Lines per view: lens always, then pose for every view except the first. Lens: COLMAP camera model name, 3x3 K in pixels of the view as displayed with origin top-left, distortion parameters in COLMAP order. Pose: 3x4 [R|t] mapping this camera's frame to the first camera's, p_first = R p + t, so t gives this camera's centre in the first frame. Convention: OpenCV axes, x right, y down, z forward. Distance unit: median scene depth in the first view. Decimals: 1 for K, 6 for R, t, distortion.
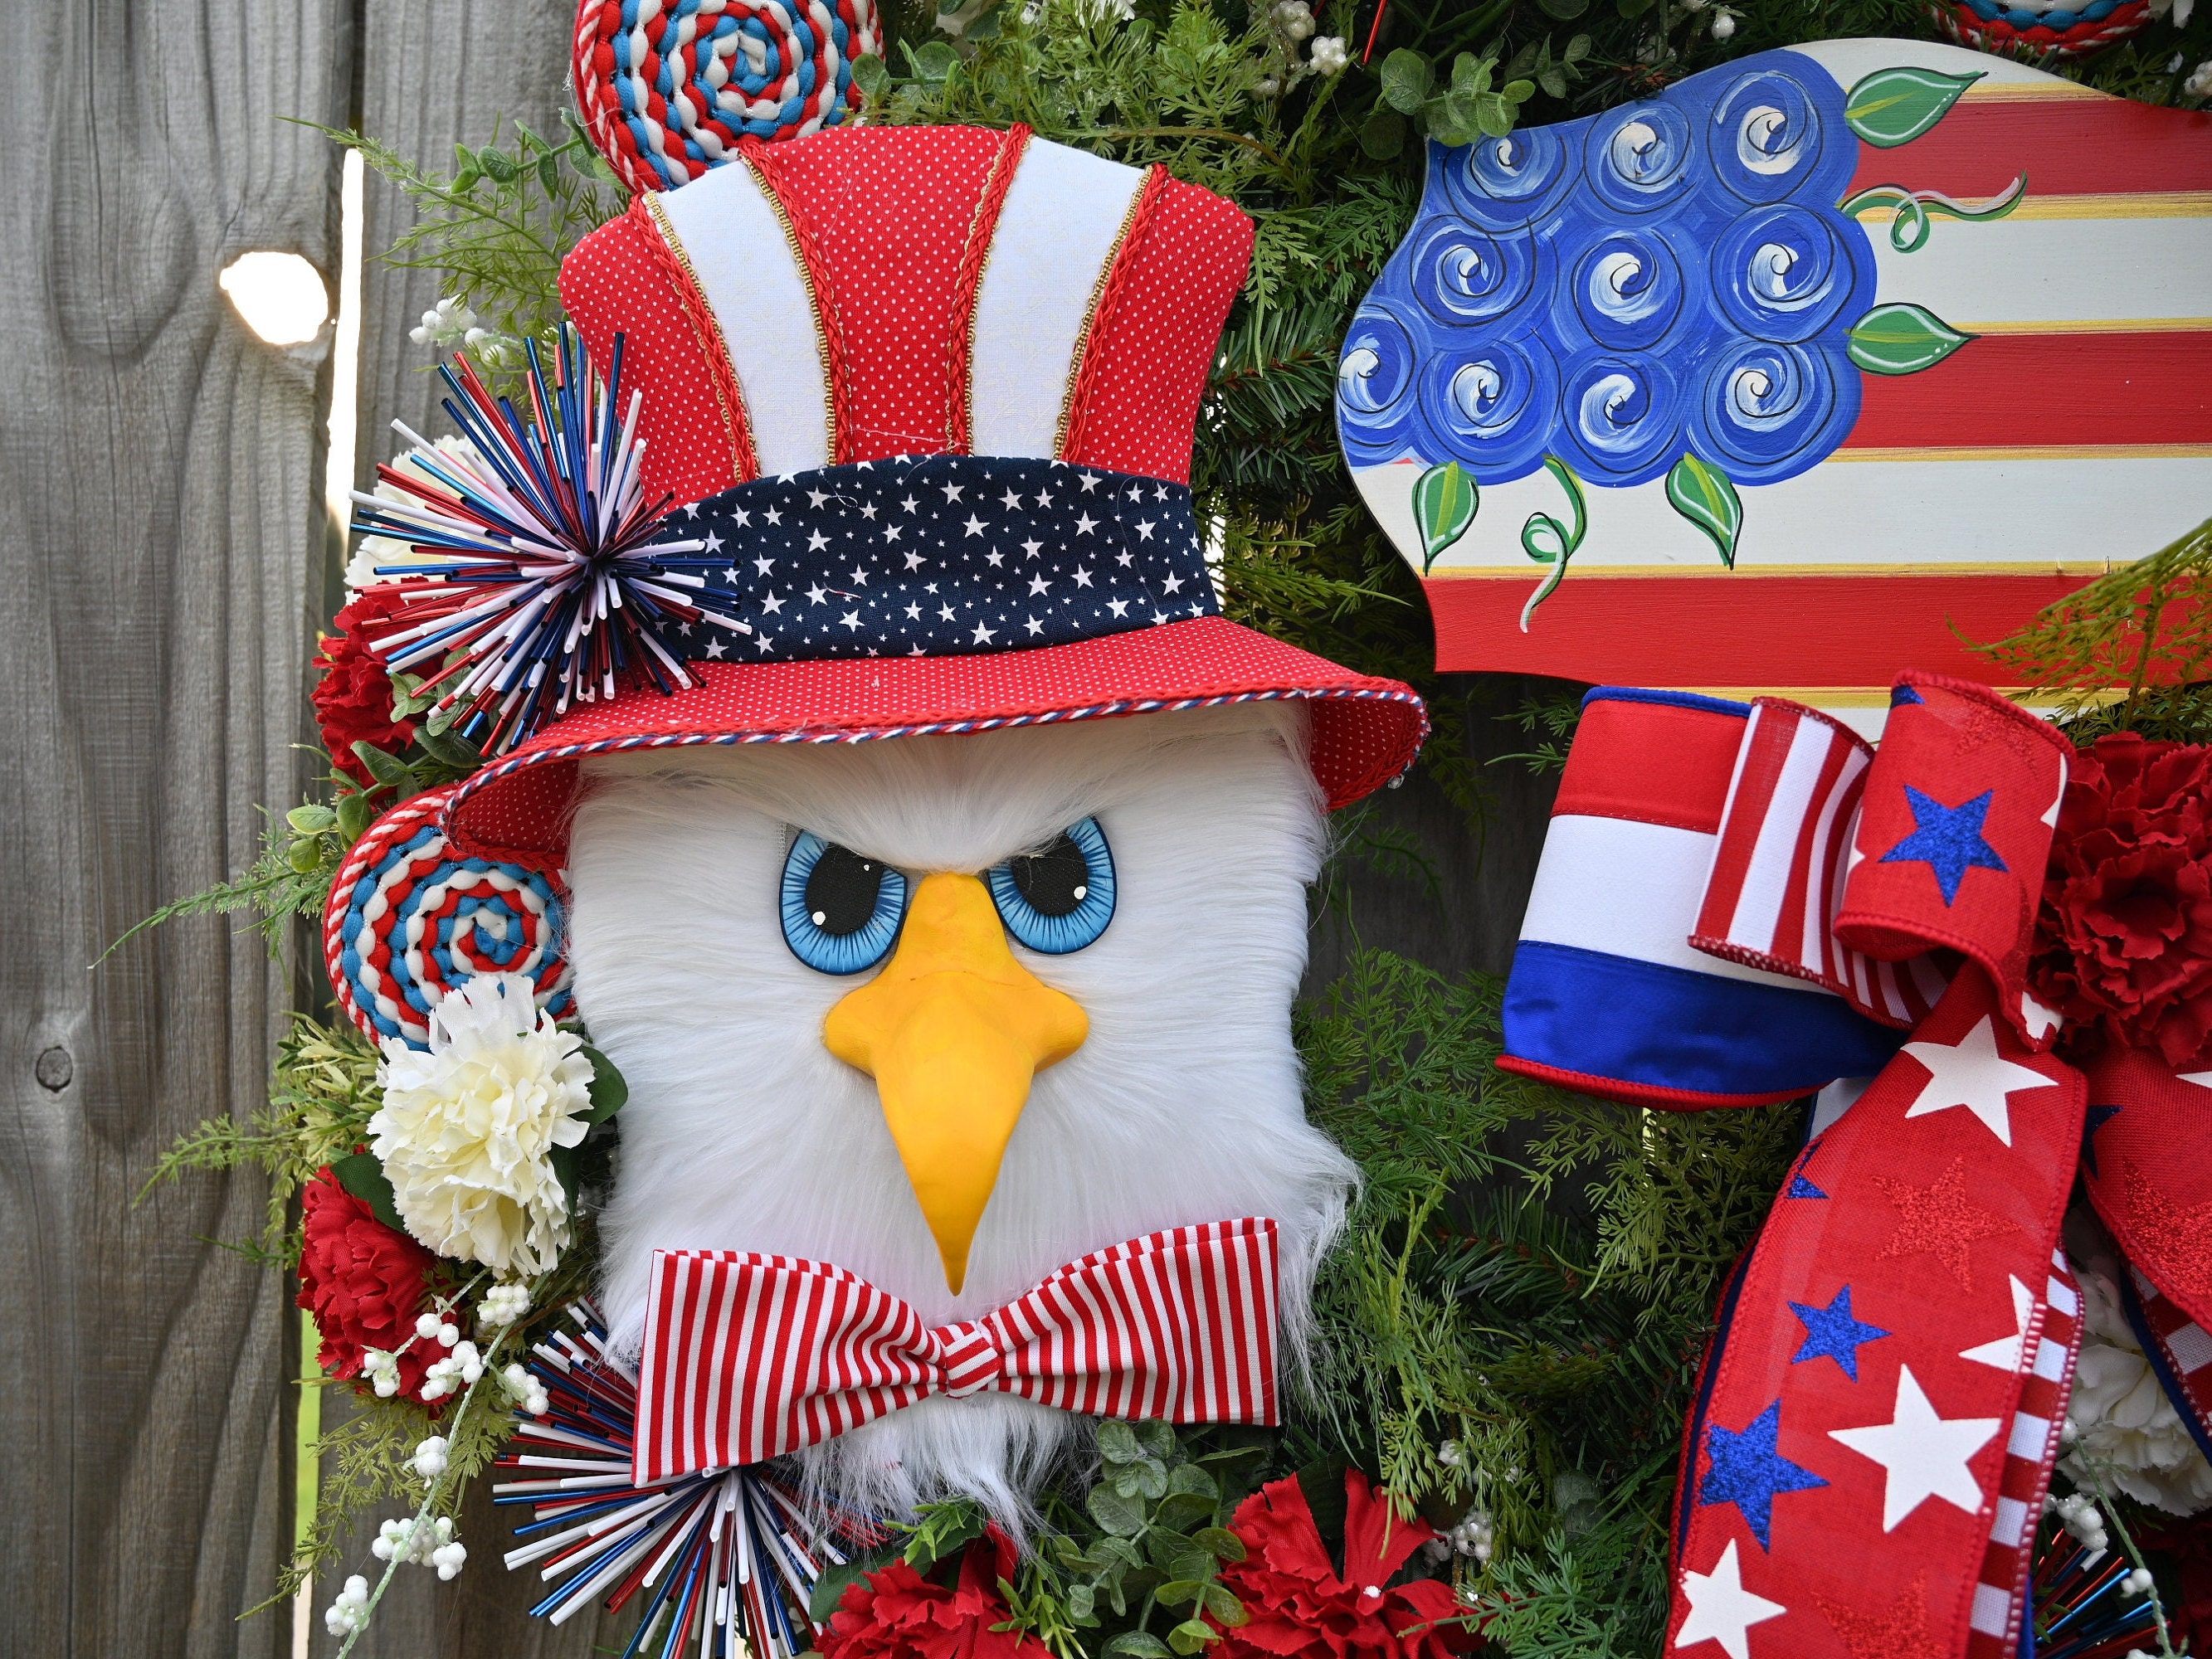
lens RADIAL K [[1667.2, 0, 1105.5], [0, 1667.2, 886.4], [0, 0, 1]] dist [0.000201, -0.004968]
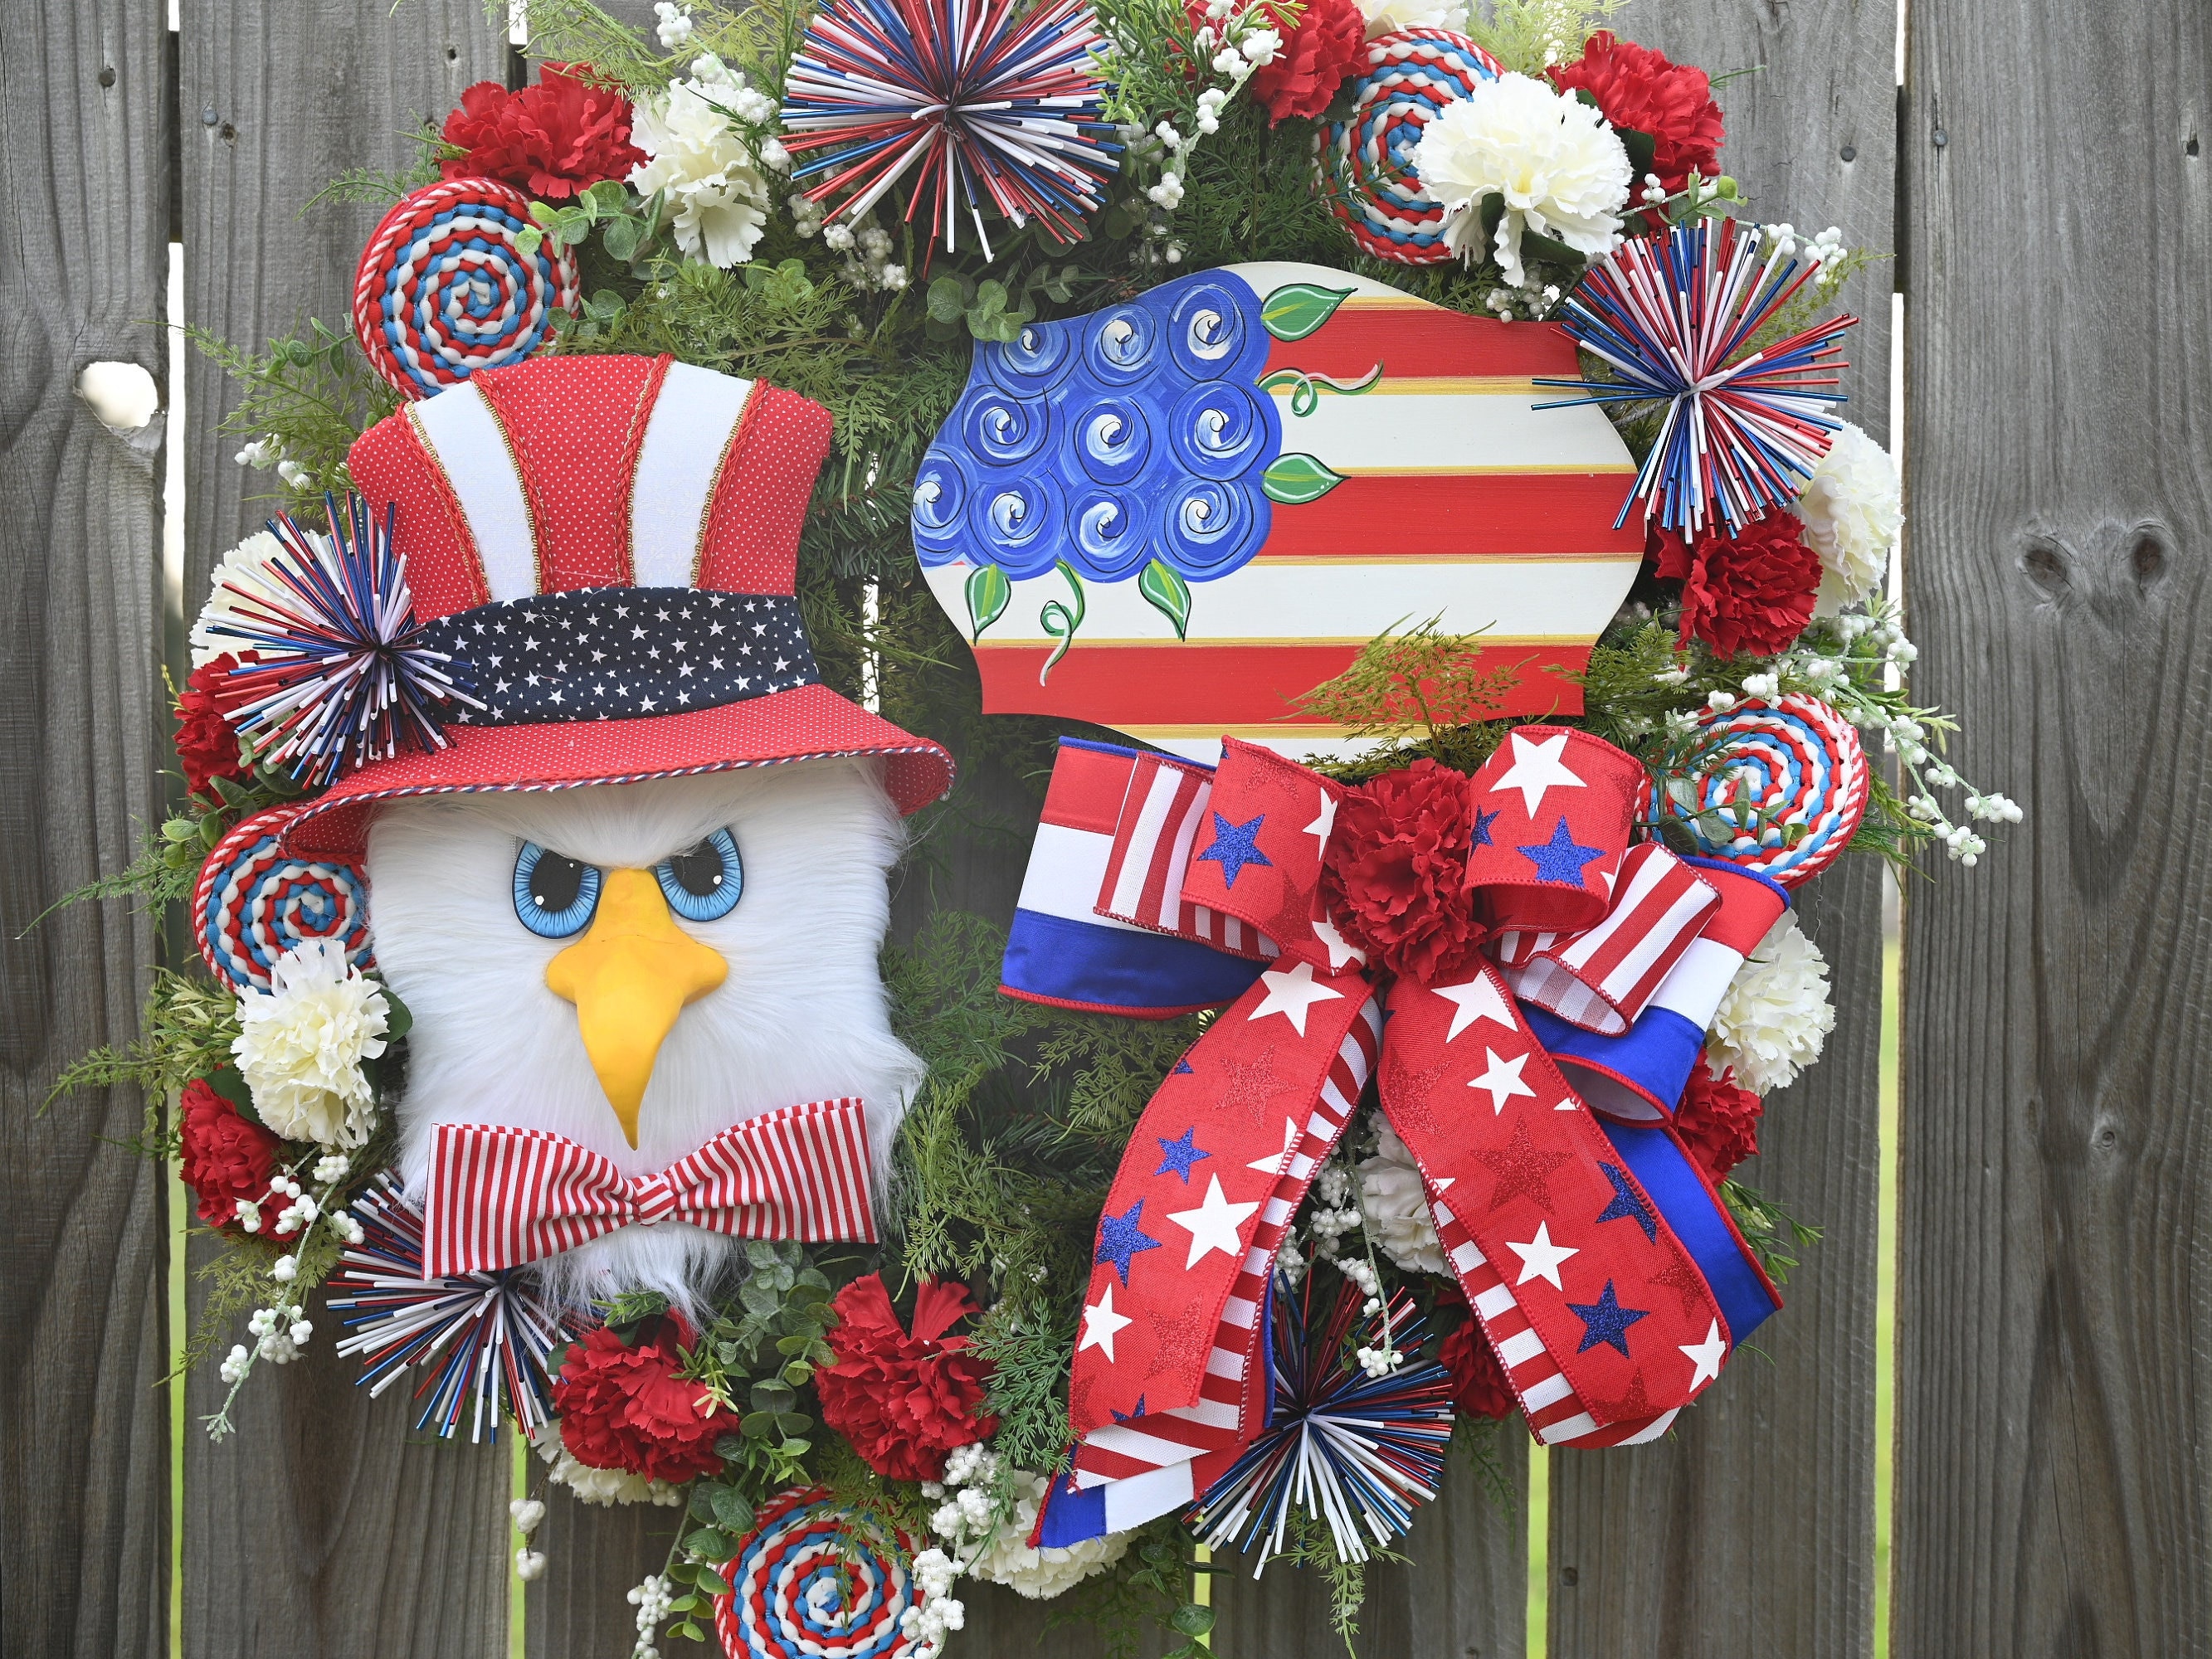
lens RADIAL K [[2408.0, 0, 1224.6], [0, 2408.0, 830.4], [0, 0, 1]] dist [-0.000695, -0.001564]
pose [[0.999450, -0.016738, 0.028624, 0.356565], [0.015529, 0.998999, 0.041951, -0.116977], [-0.029297, -0.041483, 0.998710, -1.089647]]
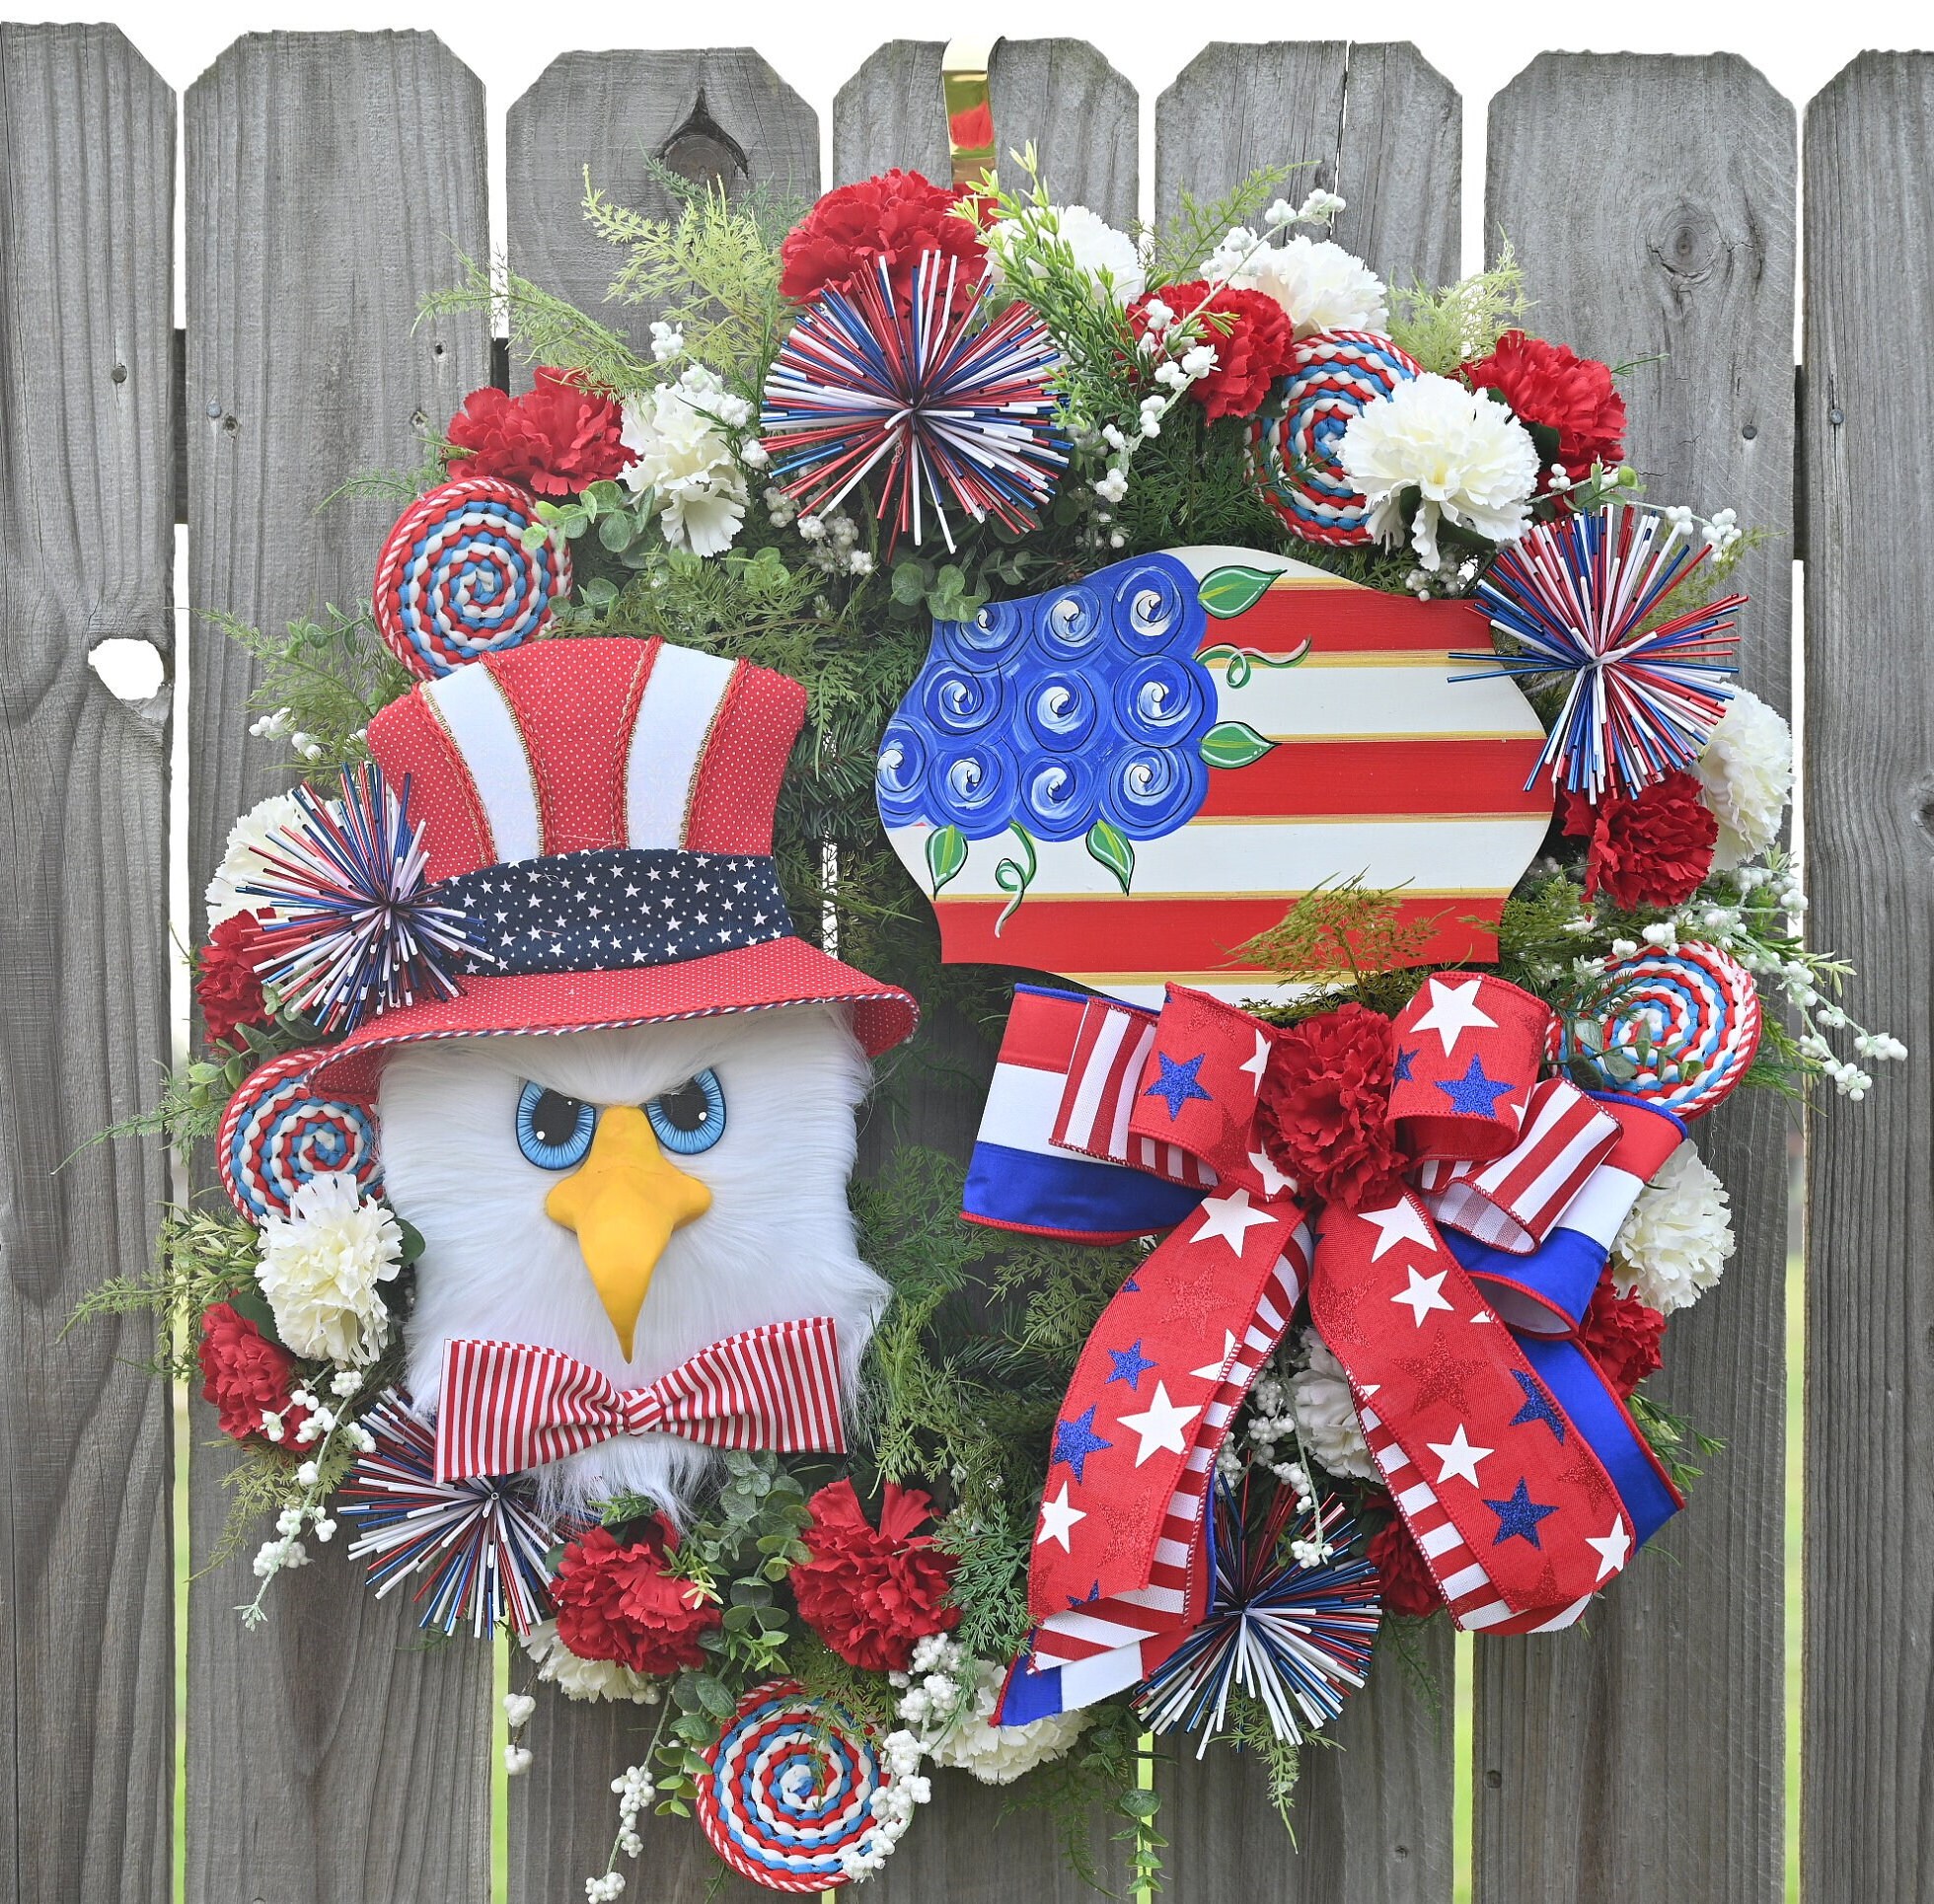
lens RADIAL K [[2768.7, 0, 1075.5], [0, 2768.7, 1043.0], [0, 0, 1]] dist [-0.000040, -0.000126]
pose [[0.999769, -0.019726, 0.008475, 0.309438], [0.019530, 0.999554, 0.022578, -0.114976], [-0.008917, -0.022408, 0.999709, -1.602963]]
